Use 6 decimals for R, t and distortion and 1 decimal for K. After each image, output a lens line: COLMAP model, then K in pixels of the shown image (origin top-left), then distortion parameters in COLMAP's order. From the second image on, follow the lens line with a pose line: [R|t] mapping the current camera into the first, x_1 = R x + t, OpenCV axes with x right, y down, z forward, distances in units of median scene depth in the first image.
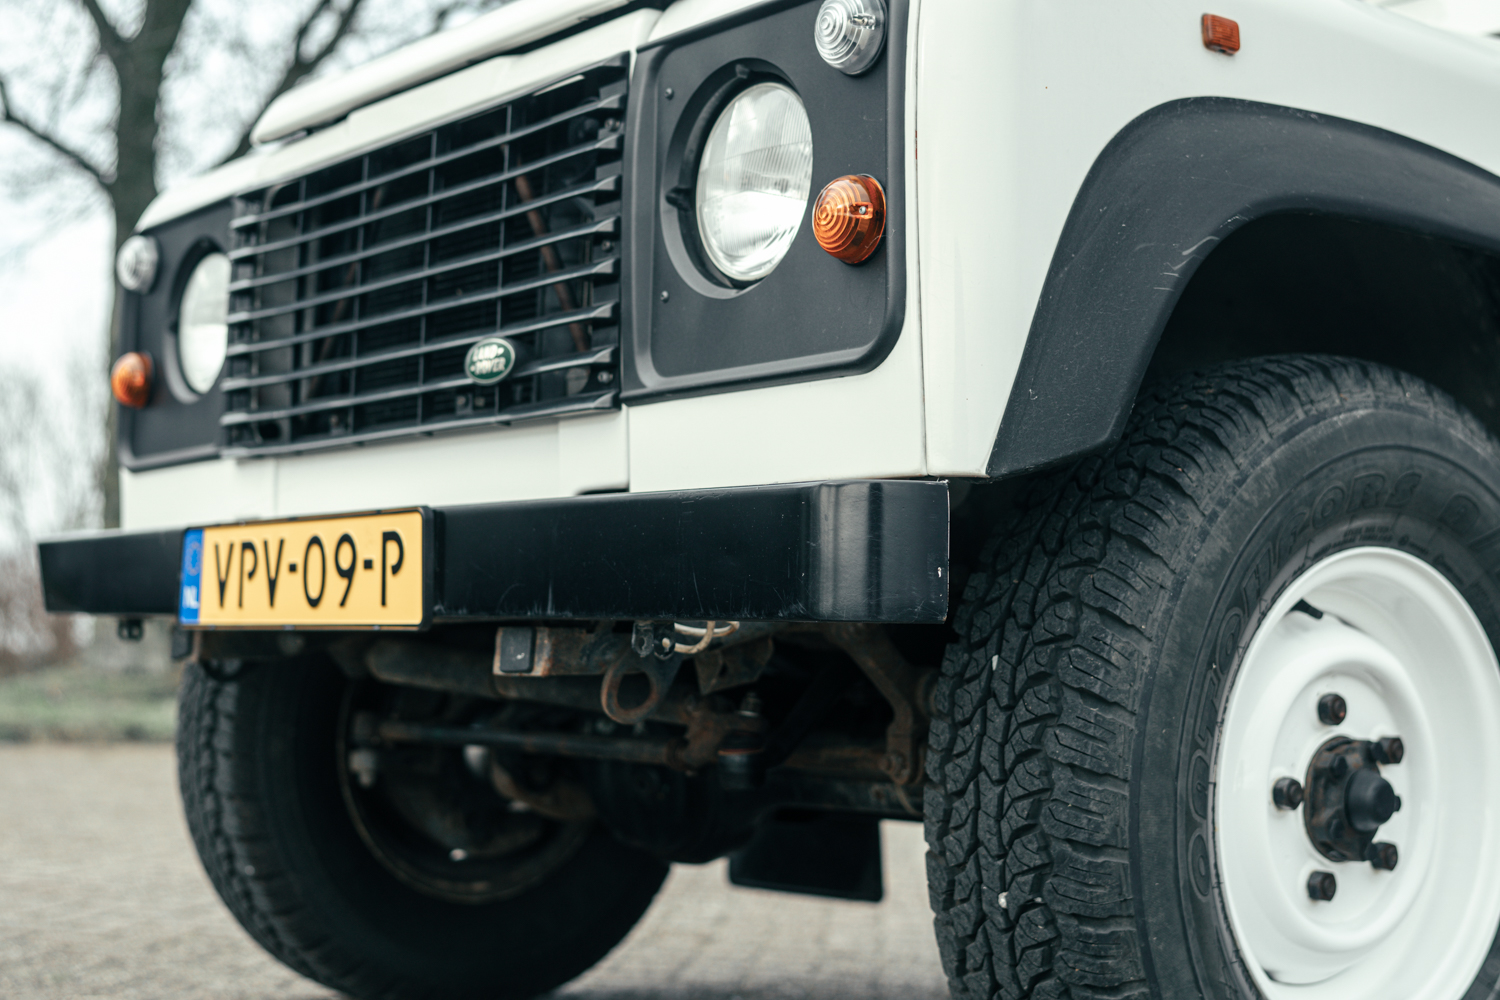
lens RADIAL K [[2242.0, 0, 722.5], [0, 2242.0, 497.2], [0, 0, 1]] dist [-0.131296, 0.168542]
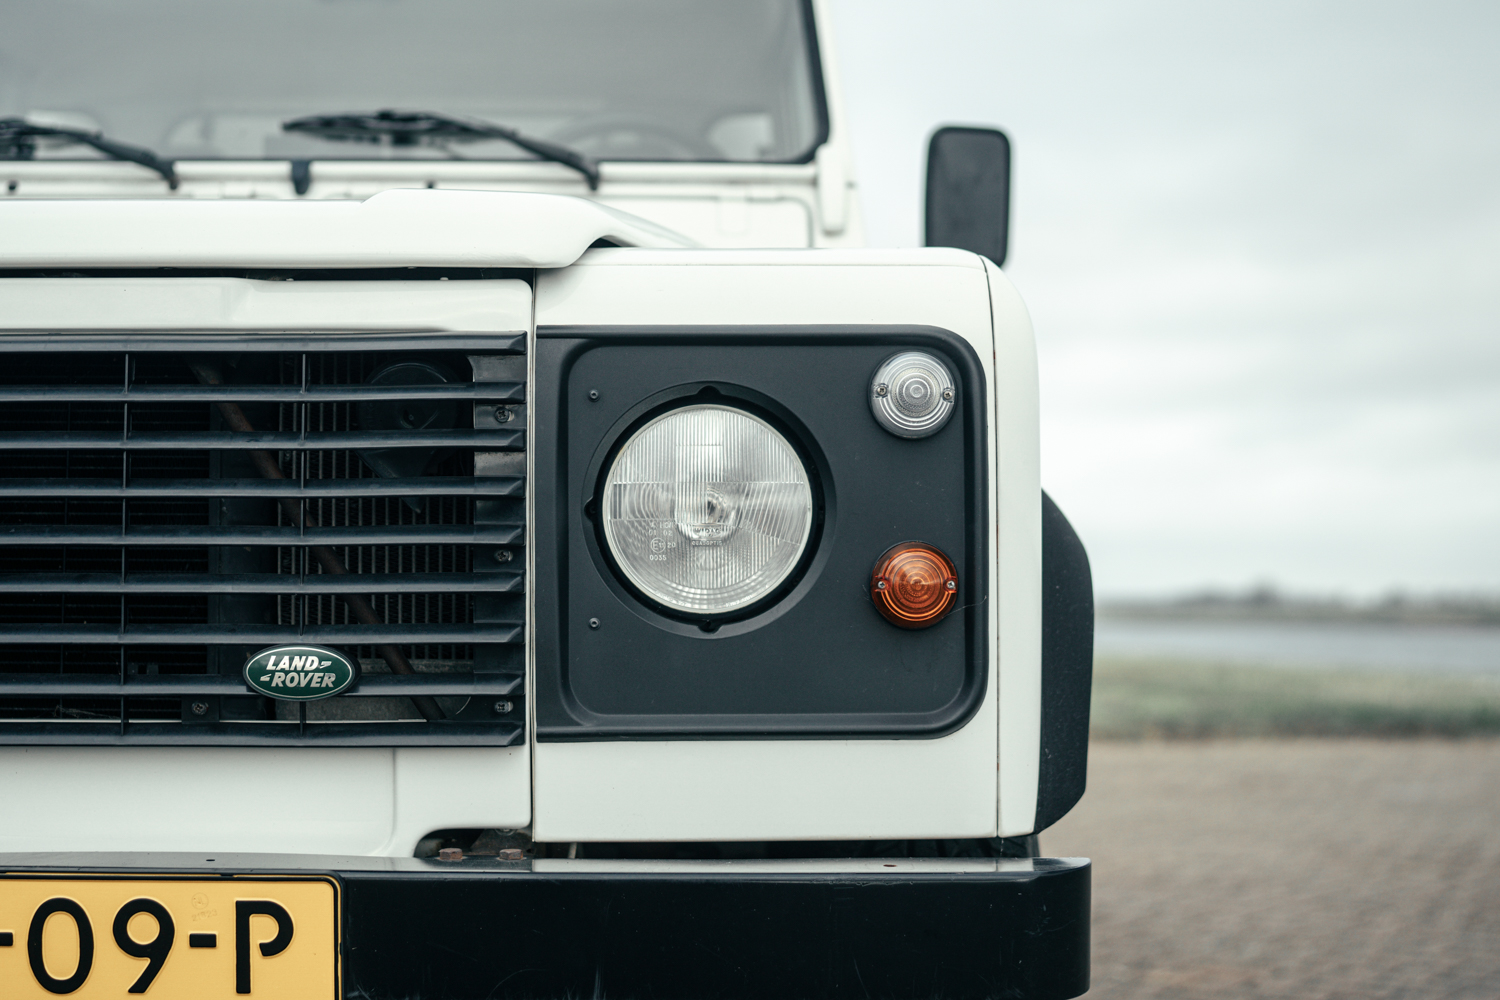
lens RADIAL K [[2198.5, 0, 663.2], [0, 2198.5, 499.6], [0, 0, 1]] dist [-0.135711, 0.070051]
pose [[0.608597, -0.000659, 0.793479, -0.713666], [-0.047298, 0.998191, 0.037106, -0.173217], [-0.792069, -0.060113, 0.607465, 0.434046]]
